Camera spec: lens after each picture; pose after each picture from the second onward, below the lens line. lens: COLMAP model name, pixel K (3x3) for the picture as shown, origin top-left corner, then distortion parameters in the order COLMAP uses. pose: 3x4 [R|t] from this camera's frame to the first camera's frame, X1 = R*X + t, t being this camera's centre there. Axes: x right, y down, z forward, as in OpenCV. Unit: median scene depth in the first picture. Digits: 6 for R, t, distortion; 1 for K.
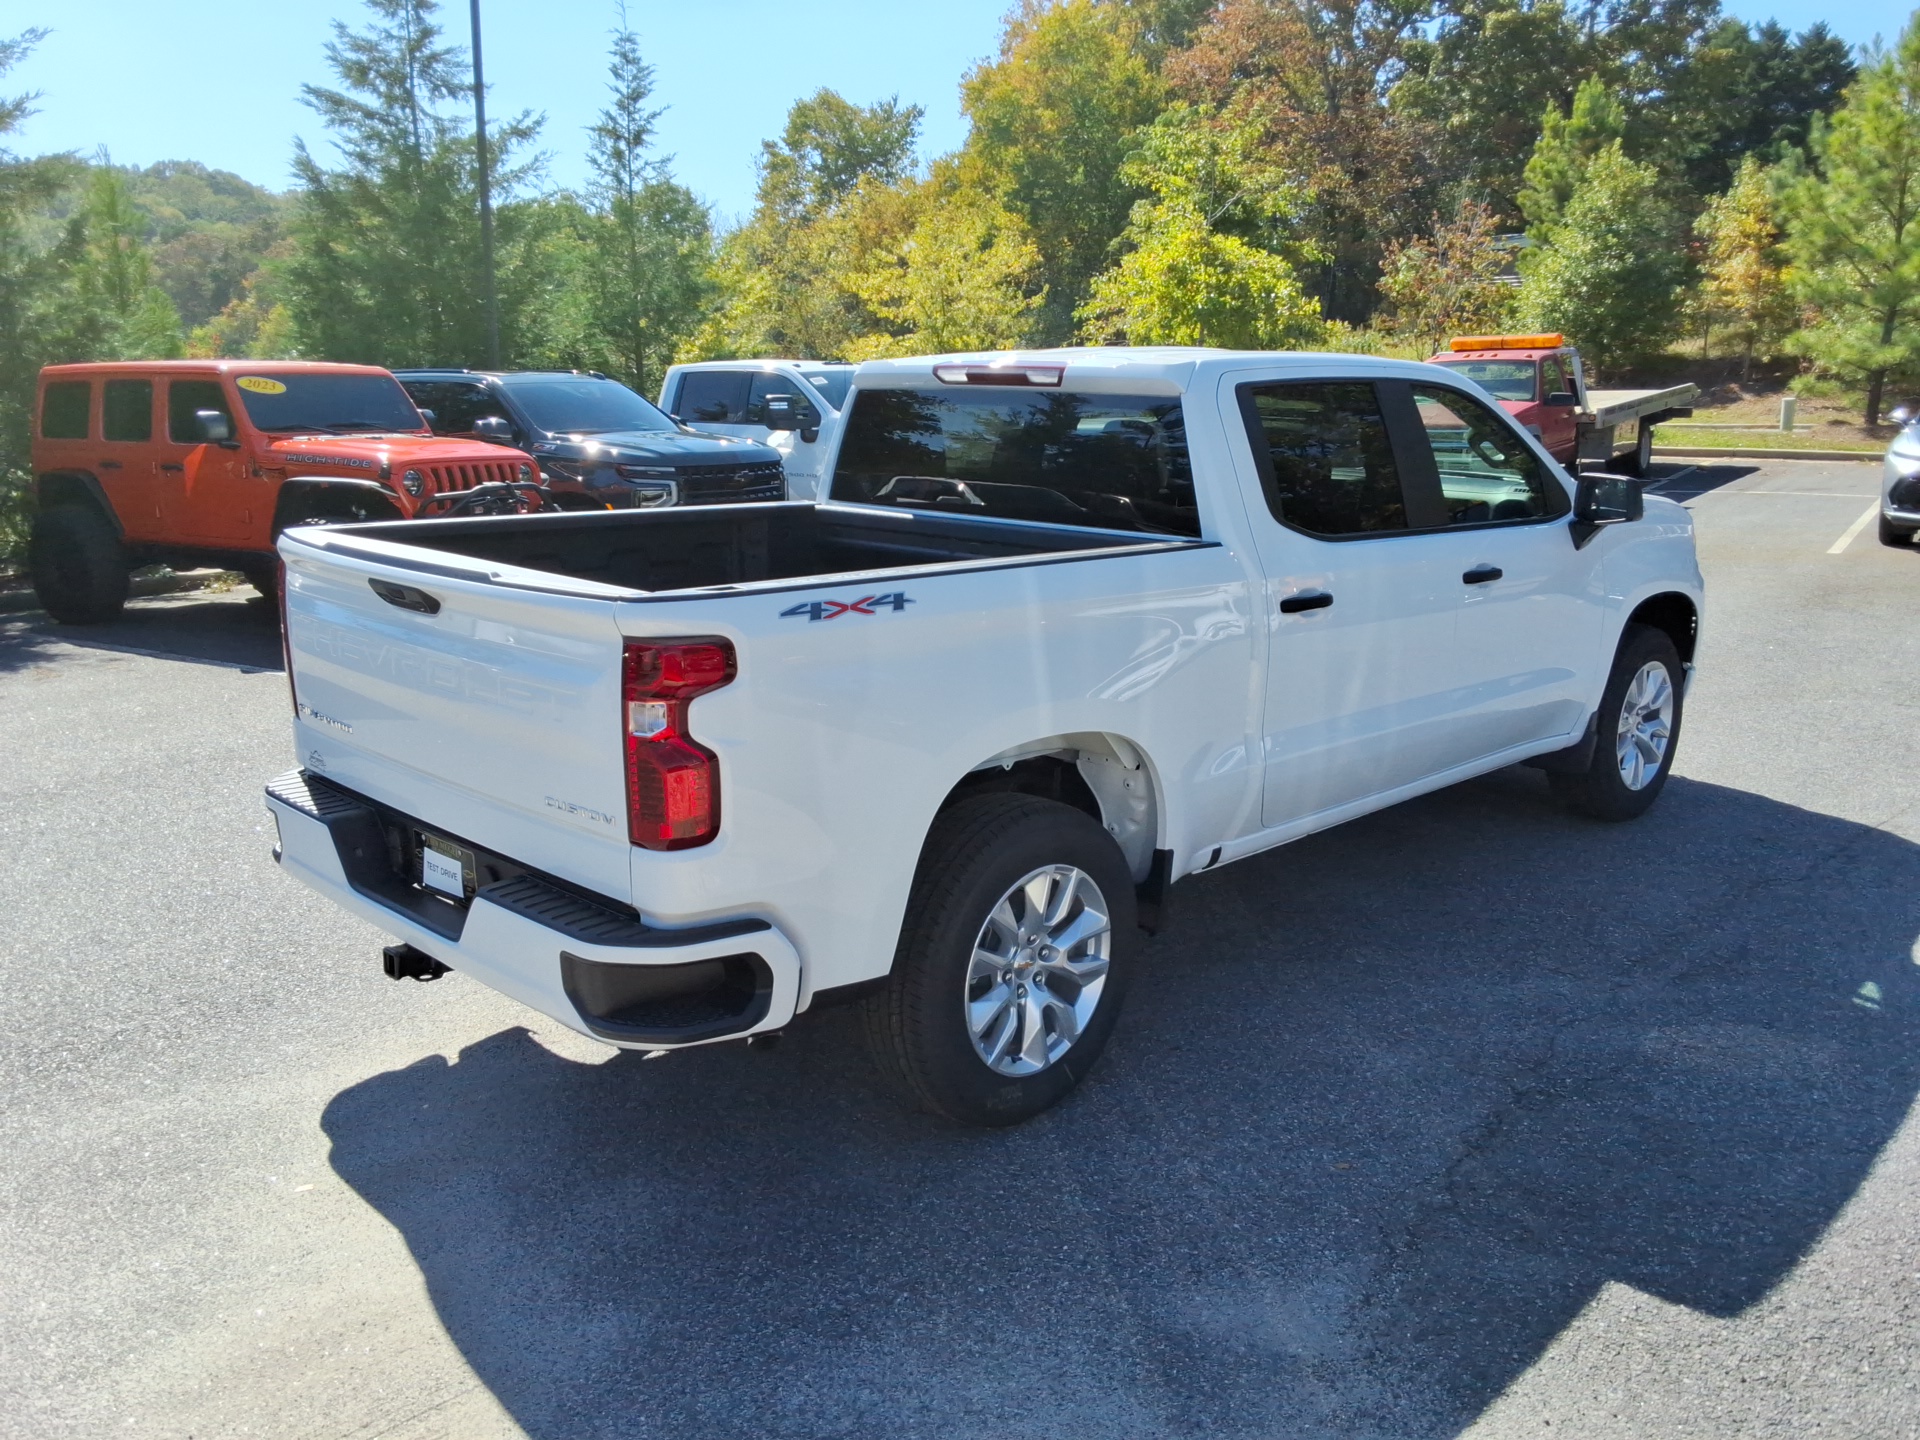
lens RADIAL K [[1546.2, 0, 973.1], [0, 1546.2, 718.5], [0, 0, 1]] dist [0.102049, -0.155623]
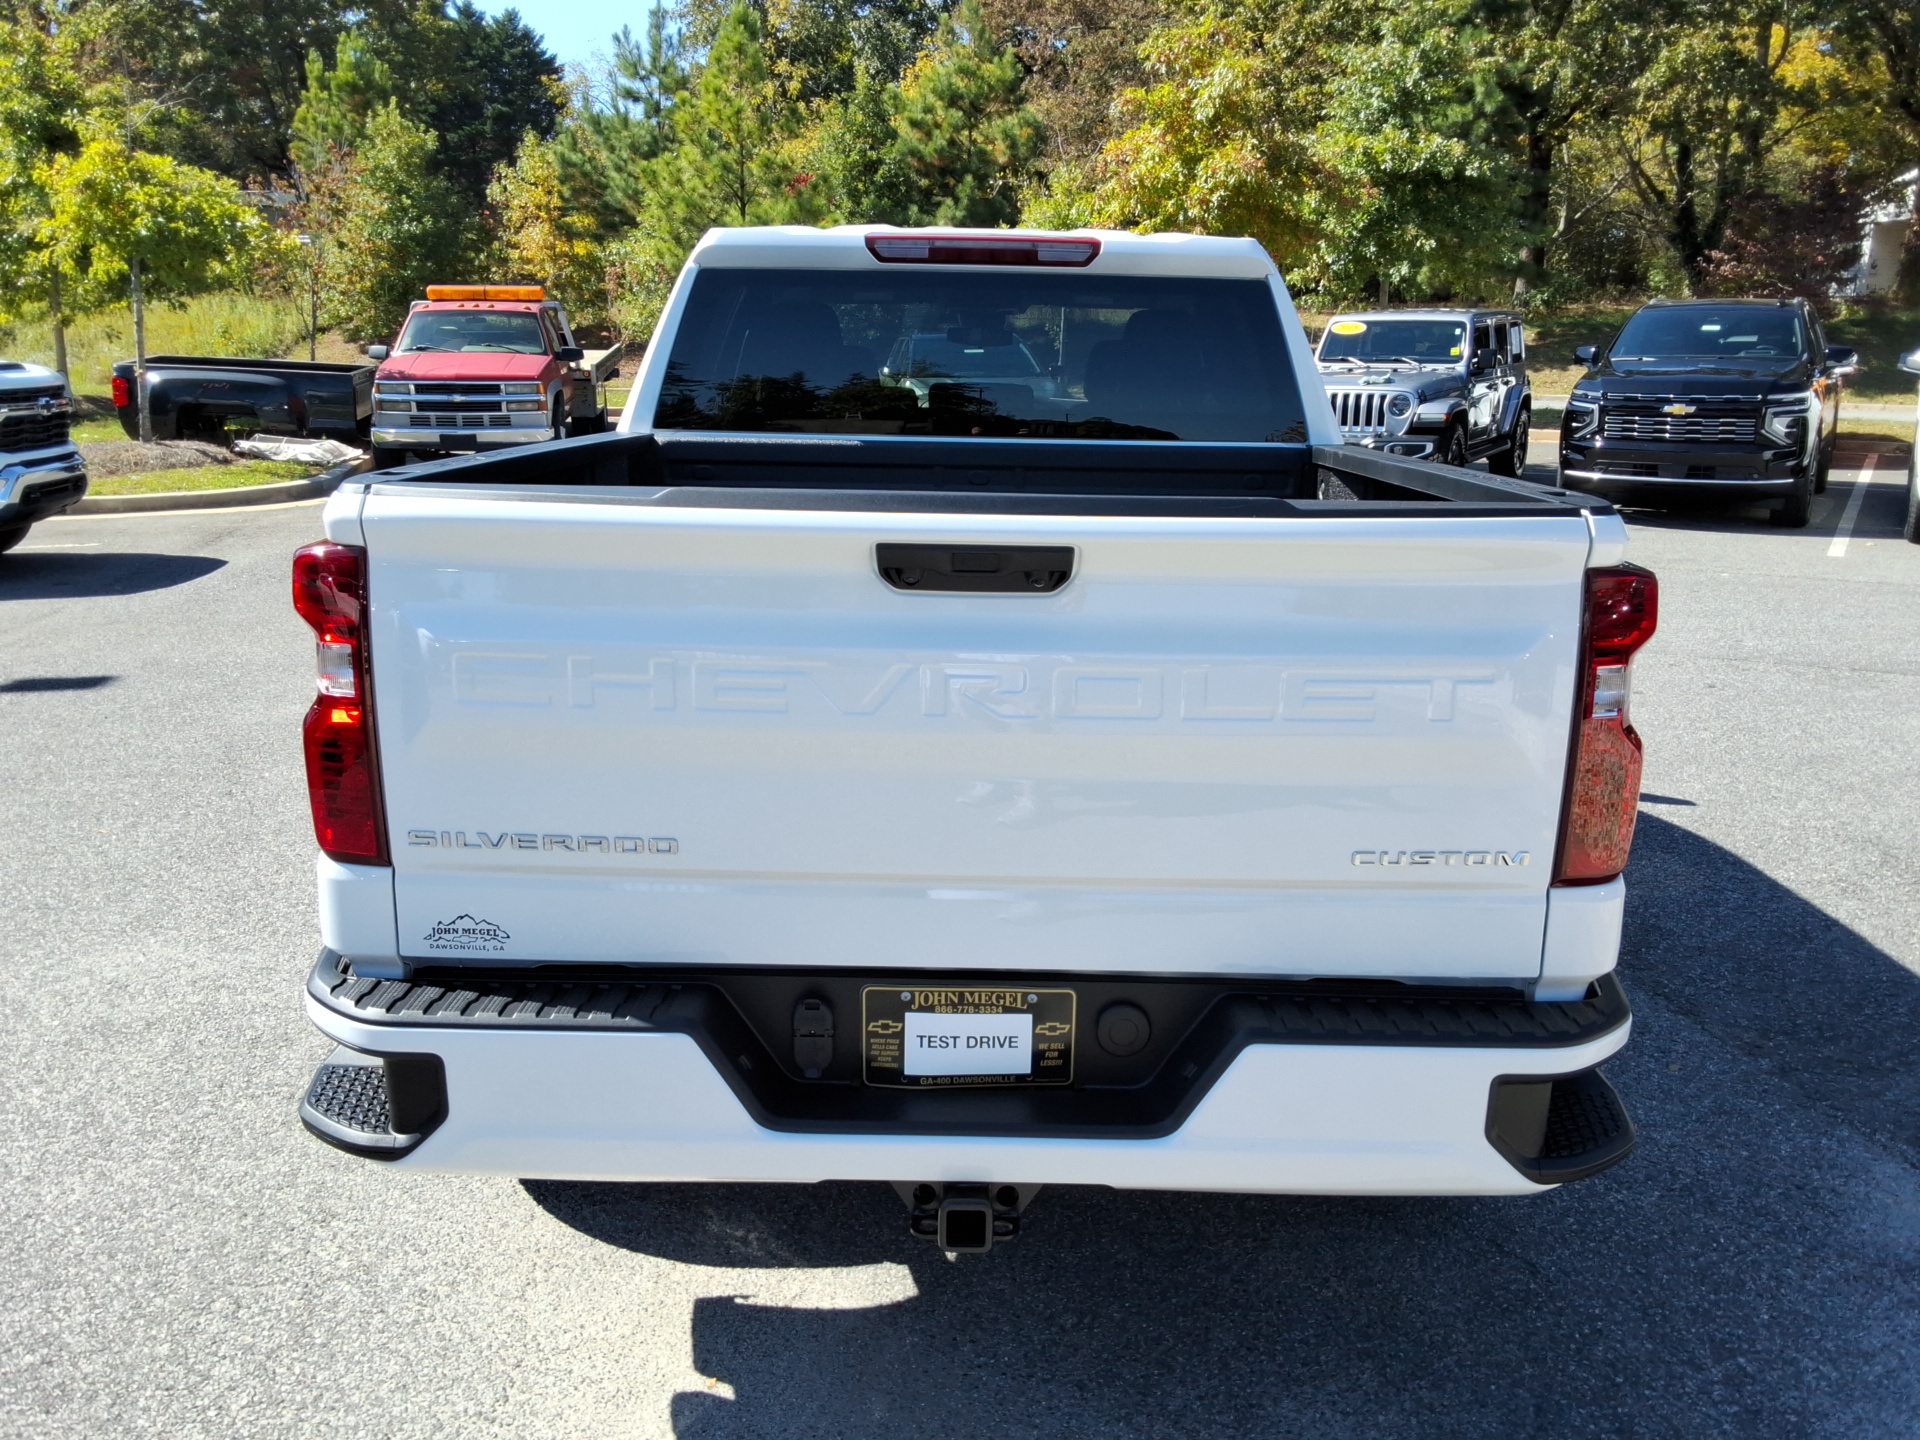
lens RADIAL K [[1546.2, 0, 978.7], [0, 1546.2, 721.2], [0, 0, 1]] dist [0.102049, -0.155623]
pose [[0.714284, -0.155127, 0.682447, -0.503607], [0.142272, 0.986949, 0.075434, -0.043989], [-0.685243, 0.043212, 0.727032, 0.407810]]
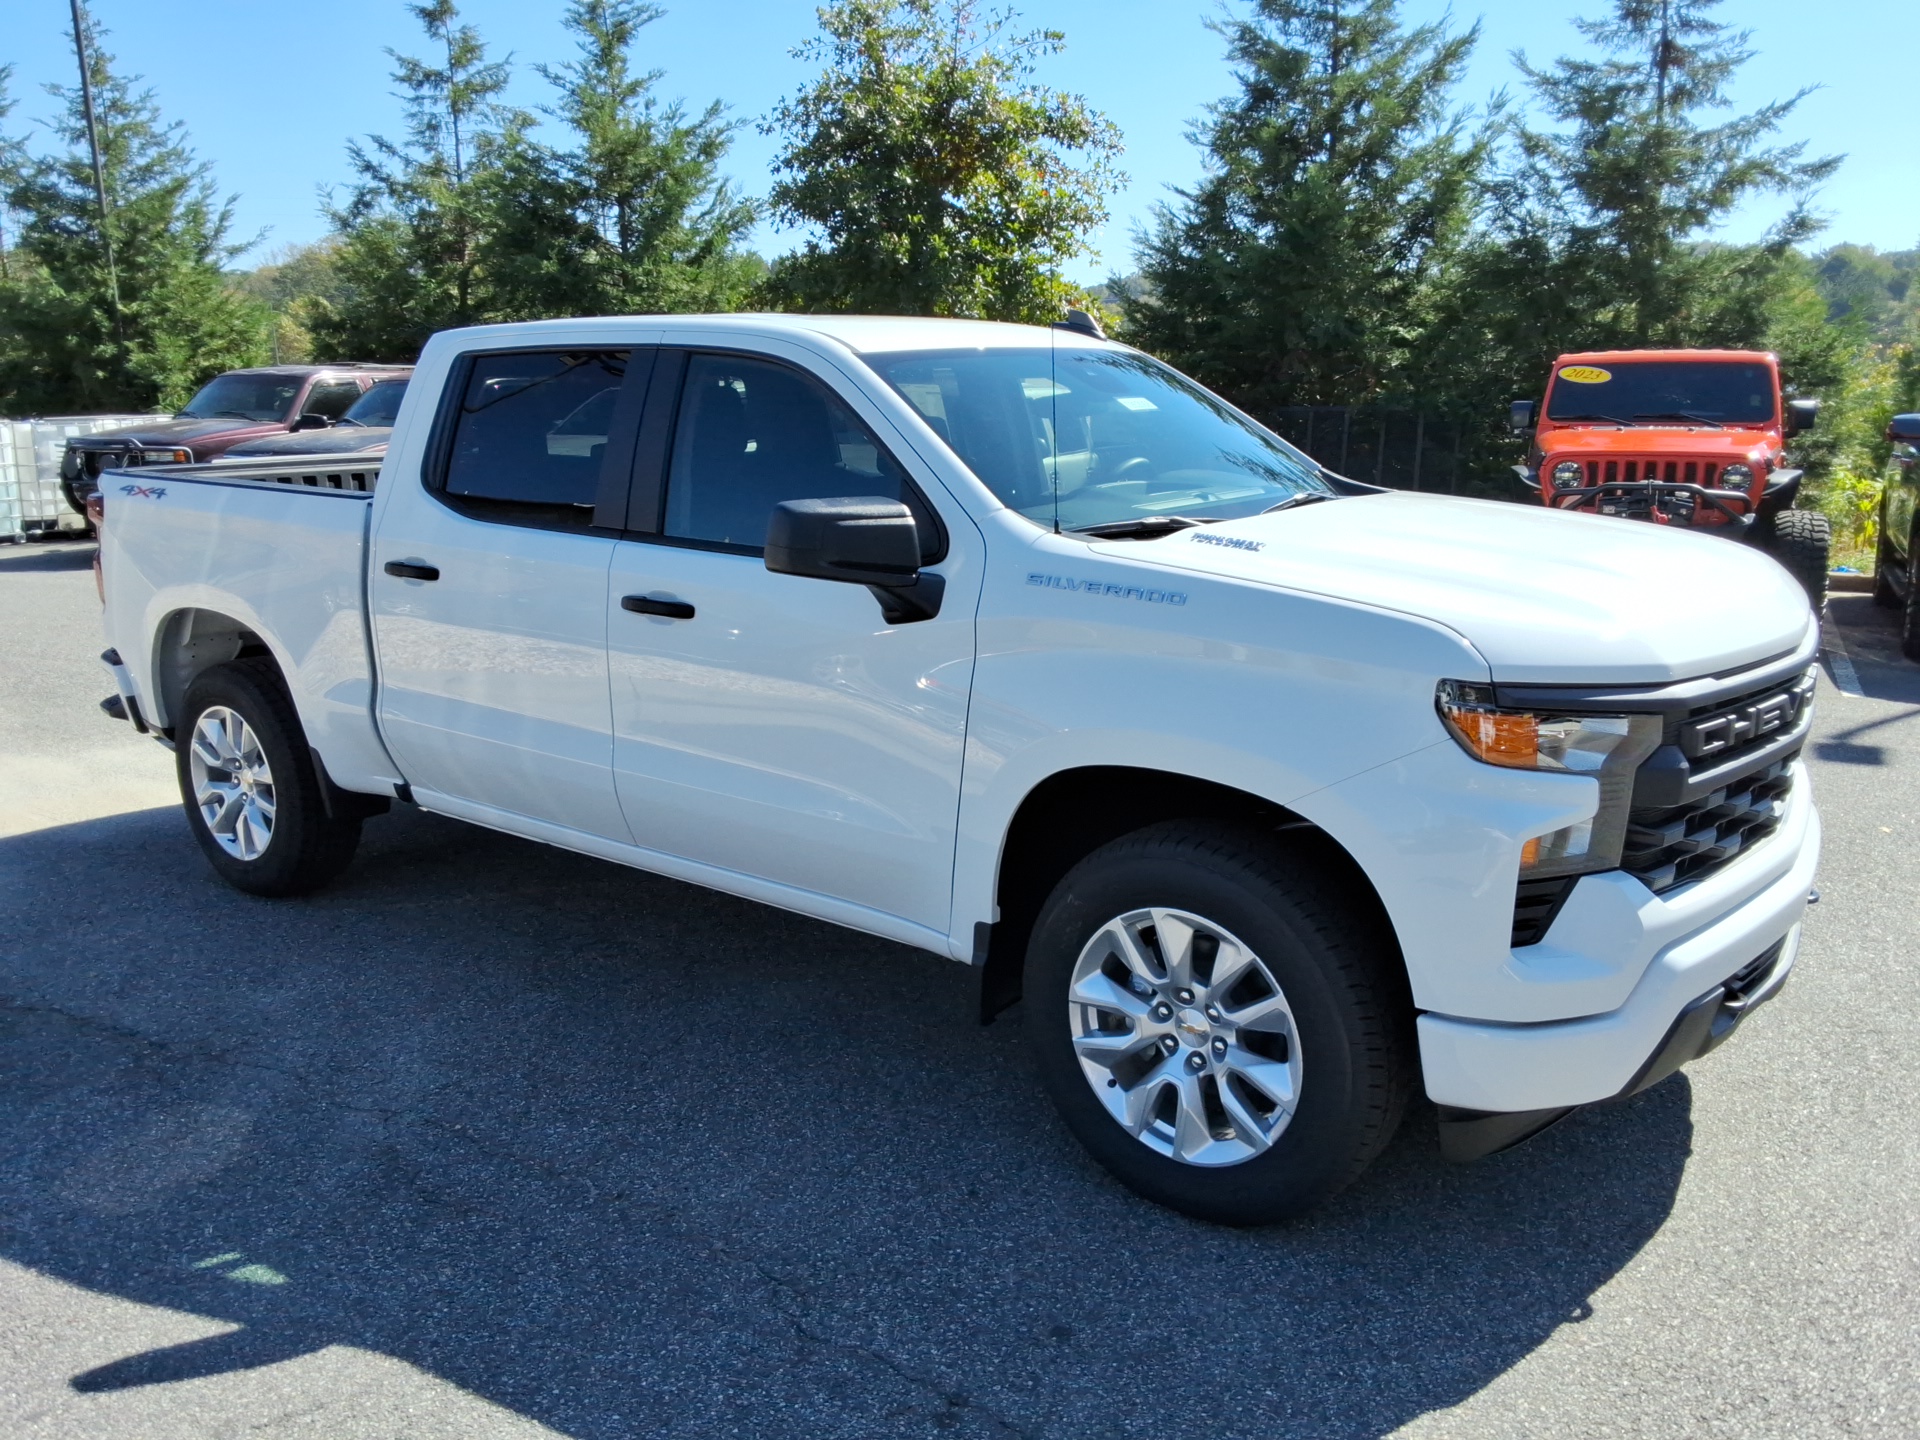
lens RADIAL K [[1546.2, 0, 955.7], [0, 1546.2, 710.1], [0, 0, 1]] dist [0.102049, -0.155623]
pose [[0.122356, 0.201666, -0.971782, 1.071171], [-0.207622, 0.962676, 0.173635, -0.201317], [0.970527, 0.180518, 0.159660, 1.021121]]
